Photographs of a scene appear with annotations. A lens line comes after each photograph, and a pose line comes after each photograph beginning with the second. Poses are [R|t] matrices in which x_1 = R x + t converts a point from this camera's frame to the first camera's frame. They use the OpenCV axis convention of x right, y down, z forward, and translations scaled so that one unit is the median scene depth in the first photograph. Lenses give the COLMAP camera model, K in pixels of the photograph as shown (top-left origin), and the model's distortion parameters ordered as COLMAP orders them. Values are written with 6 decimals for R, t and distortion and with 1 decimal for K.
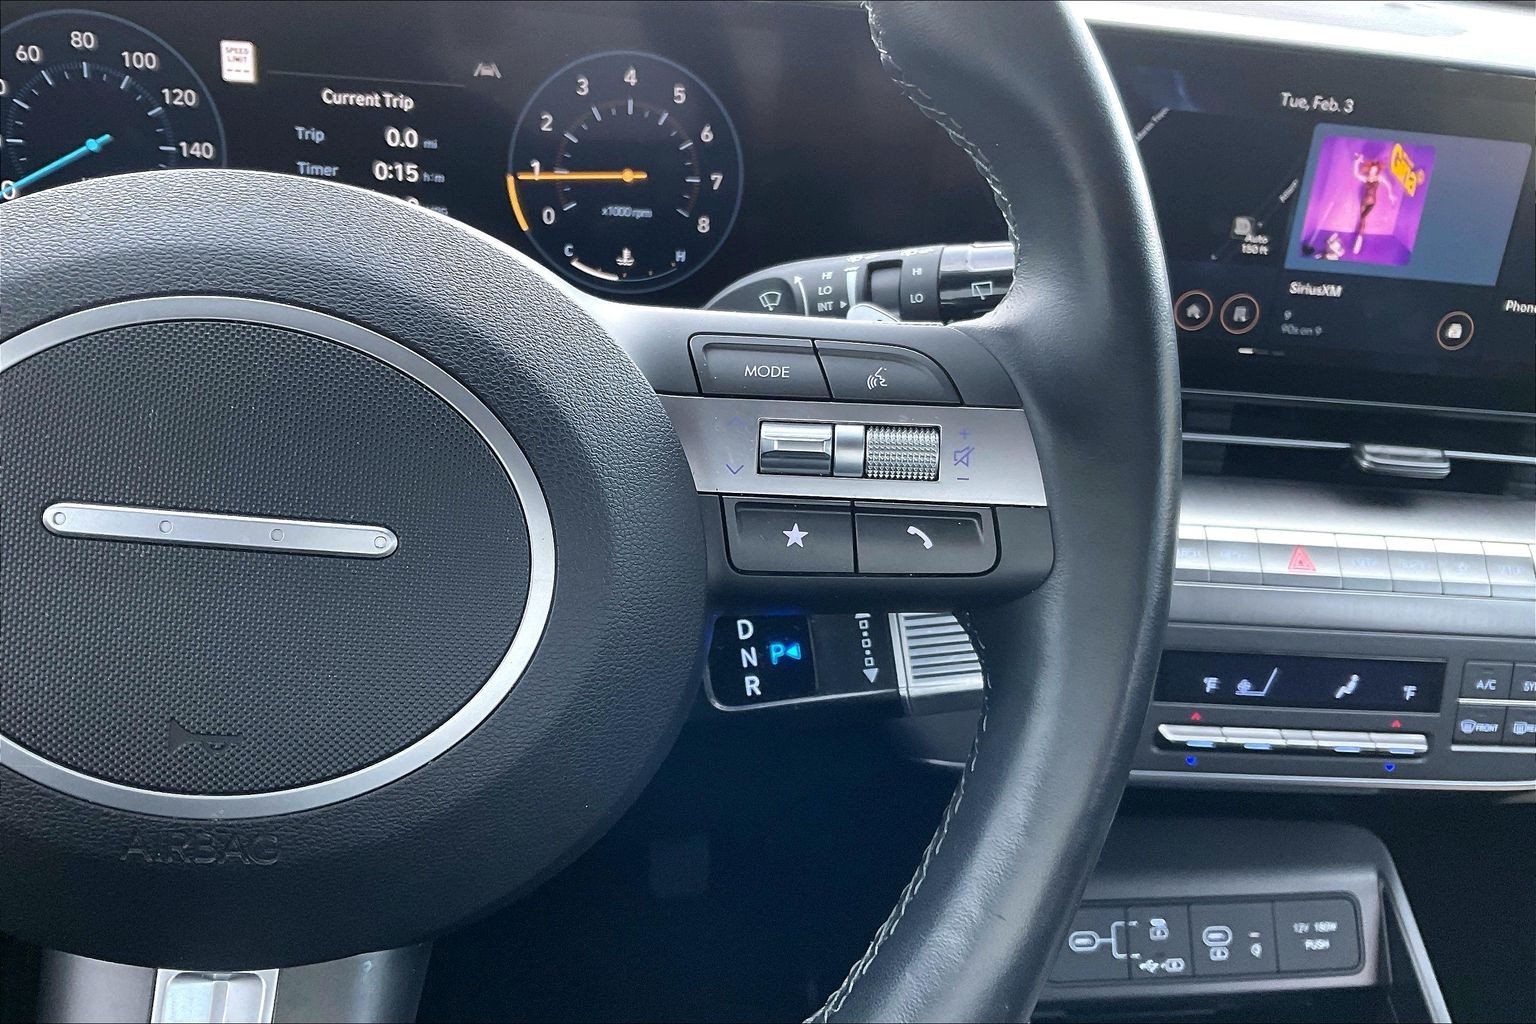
lens RADIAL K [[1254.8, 0, 768.3], [0, 1254.8, 512.1], [0, 0, 1]] dist [0.076454, -0.158738]
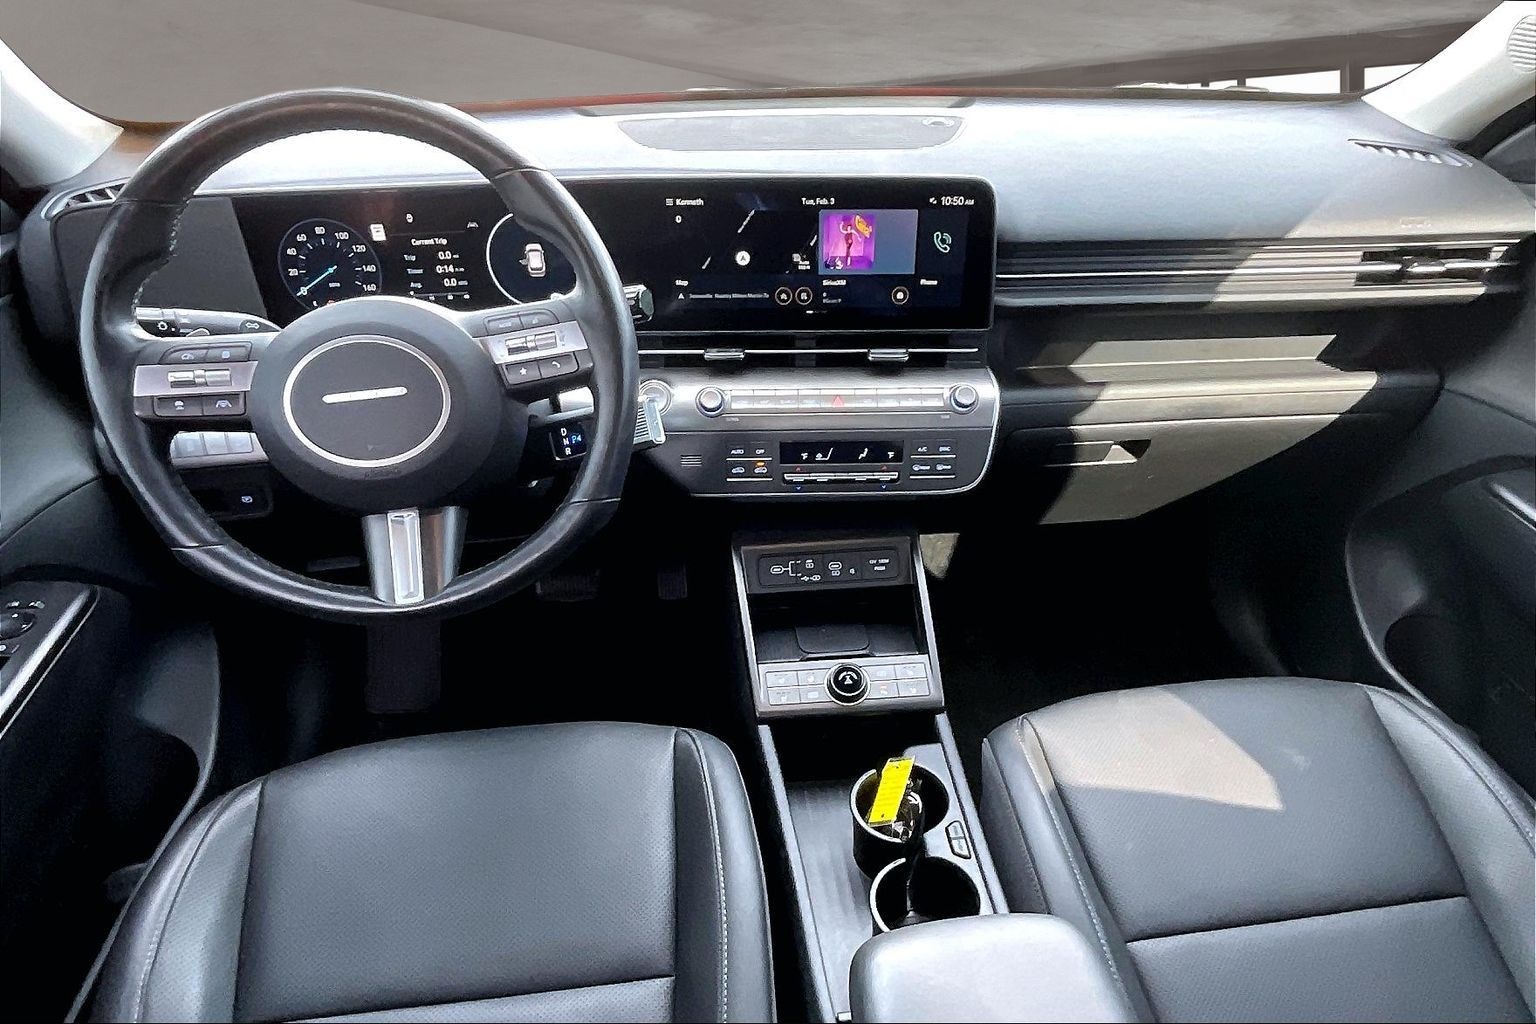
lens RADIAL K [[892.6, 0, 795.1], [0, 892.6, 629.5], [0, 0, 1]] dist [-0.014105, 0.002071]
pose [[0.994456, -0.046138, -0.094495, 0.521304], [0.066058, 0.973264, 0.219985, 0.089170], [0.081819, -0.225007, 0.970916, -0.816215]]
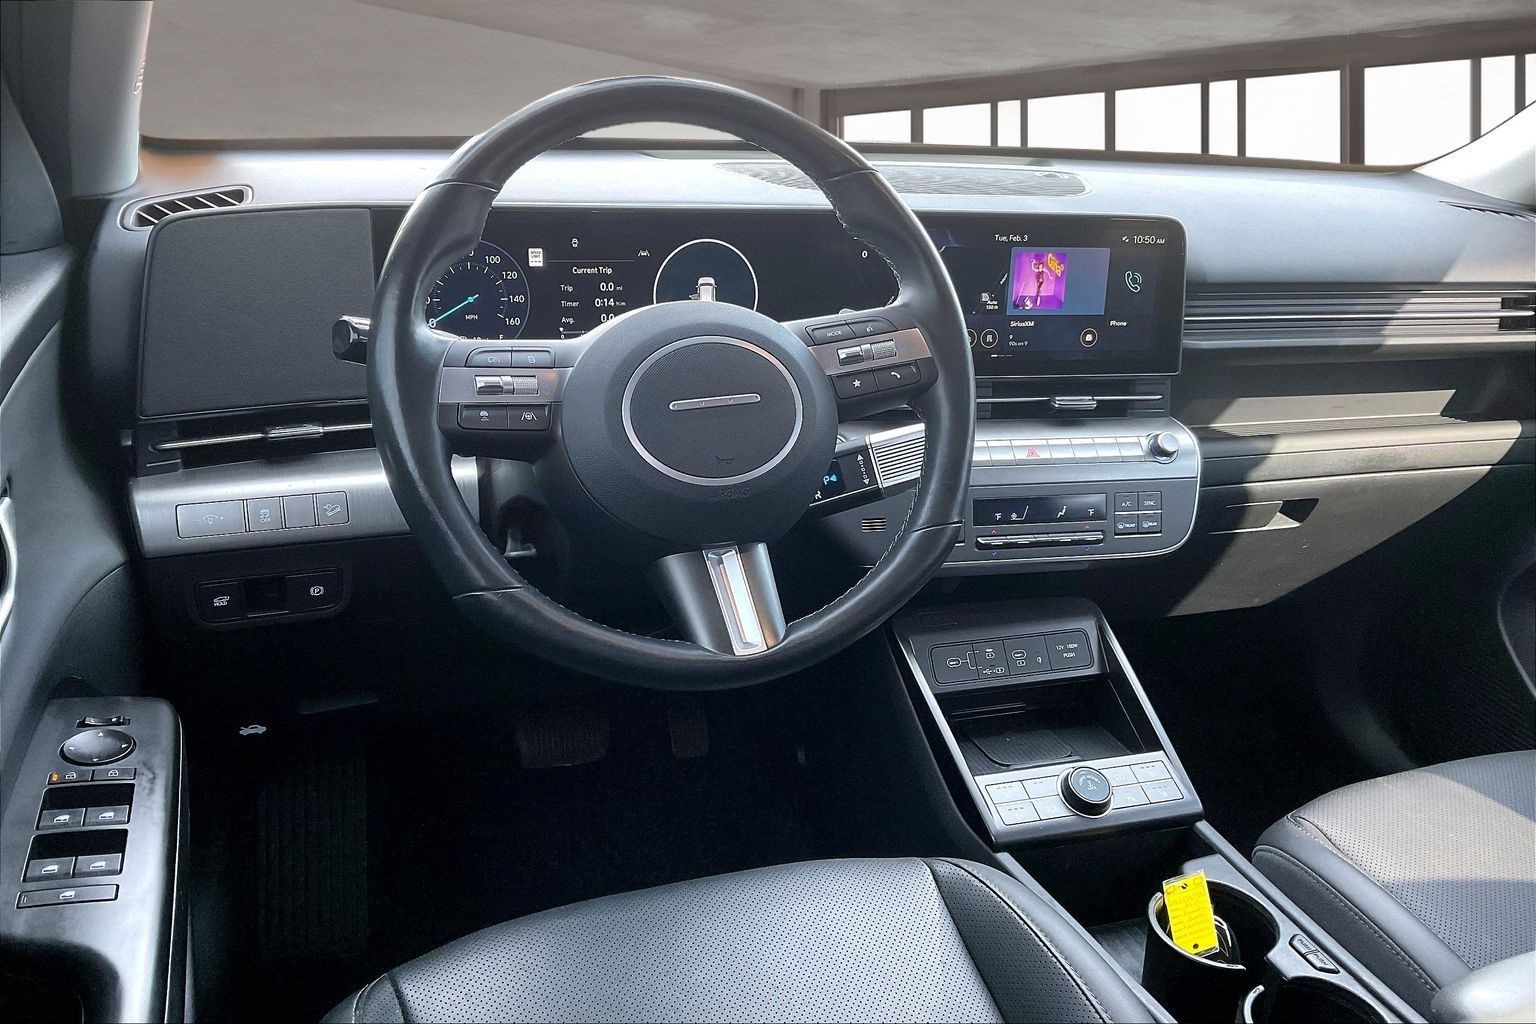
lens RADIAL K [[1254.8, 0, 759.4], [0, 1254.8, 508.5], [0, 0, 1]] dist [0.076454, -0.158738]
pose [[0.982619, -0.102223, 0.154953, -0.378658], [0.113613, 0.991297, -0.066505, 0.234330], [-0.146806, 0.082954, 0.985681, -1.045004]]
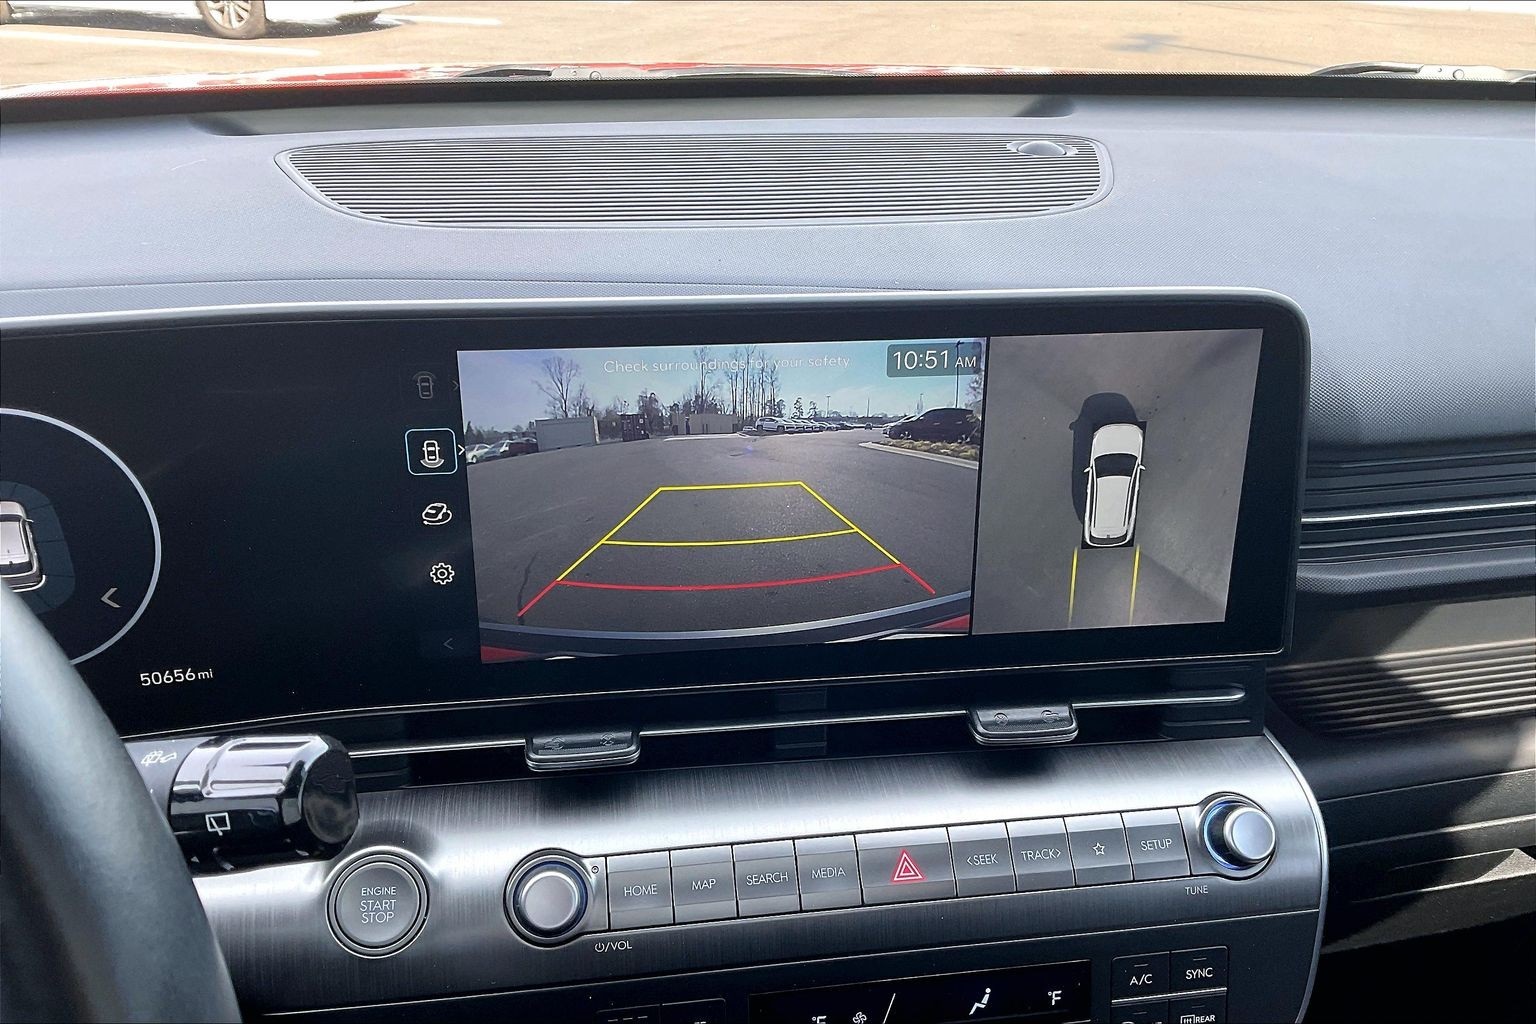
lens RADIAL K [[1254.8, 0, 777.1], [0, 1254.8, 510.2], [0, 0, 1]] dist [0.076454, -0.158738]
pose [[0.994384, -0.103781, 0.020723, 0.369833], [0.103986, 0.994537, -0.009074, -0.223085], [-0.019668, 0.011178, 0.999744, 0.145228]]
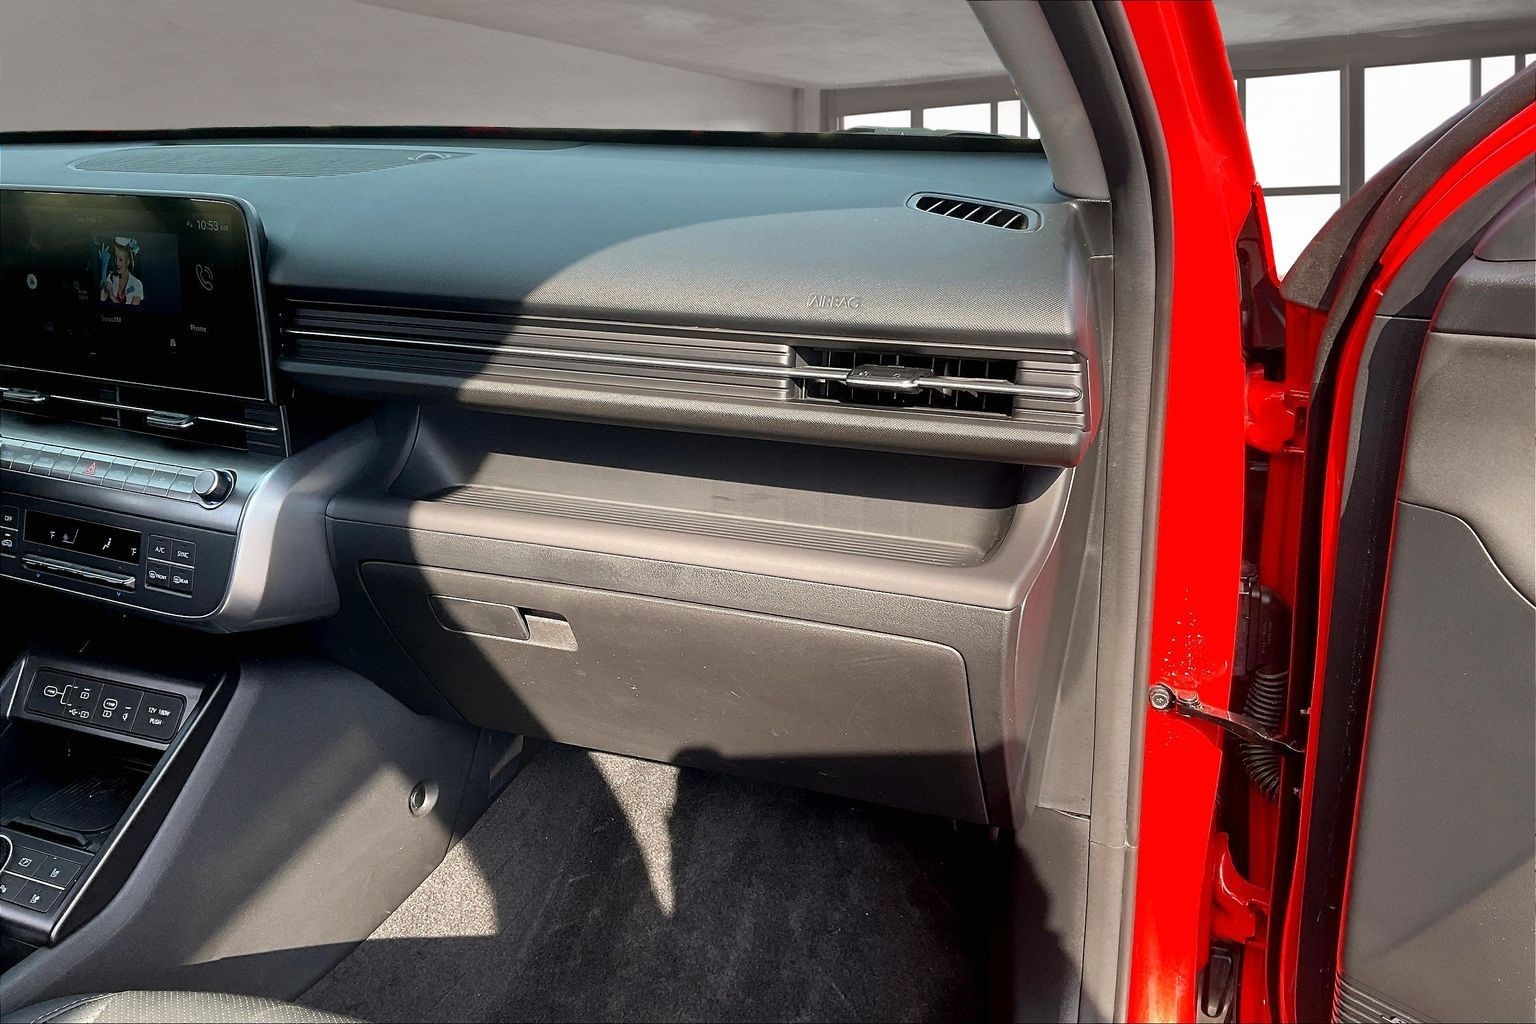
lens RADIAL K [[1371.1, 0, 776.0], [0, 1371.1, 514.2], [0, 0, 1]] dist [-0.049458, -0.015684]
pose [[0.864747, 0.066269, -0.497817, 2.386030], [-0.123811, 0.988791, -0.083442, 0.152637], [0.486707, 0.133791, 0.863259, -0.174830]]
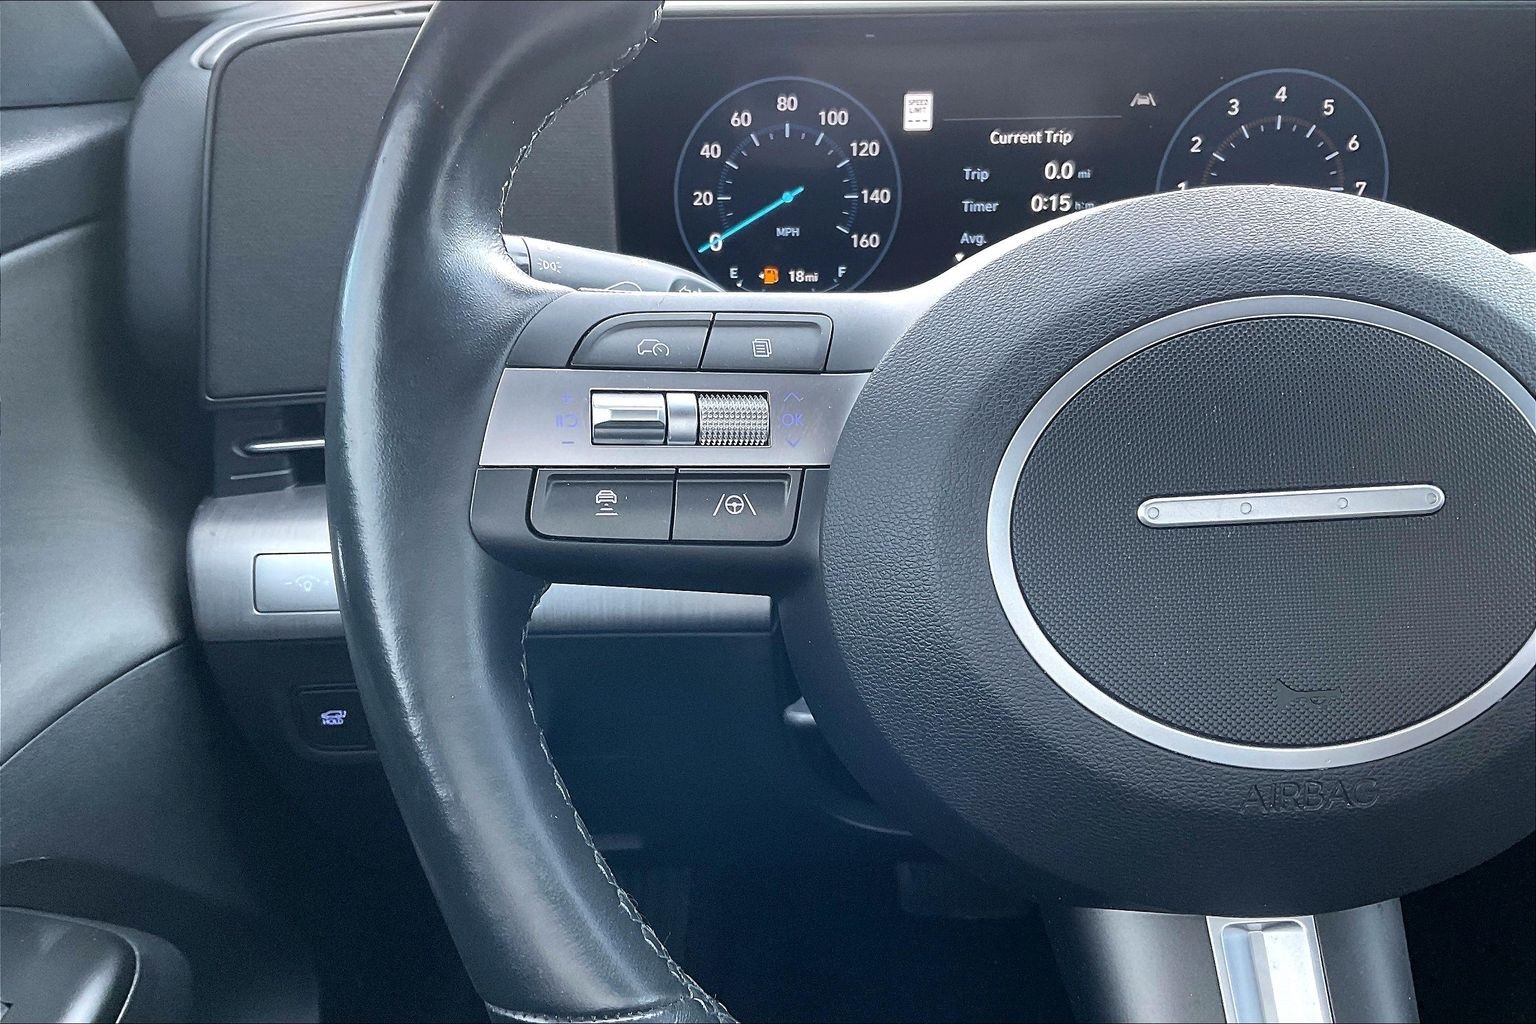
lens RADIAL K [[1254.8, 0, 757.6], [0, 1254.8, 525.3], [0, 0, 1]] dist [0.076454, -0.158738]
pose [[0.971985, -0.010870, -0.234792, -0.270336], [0.007598, 0.999861, -0.014836, 0.015897], [0.234921, 0.012636, 0.971932, -0.085511]]
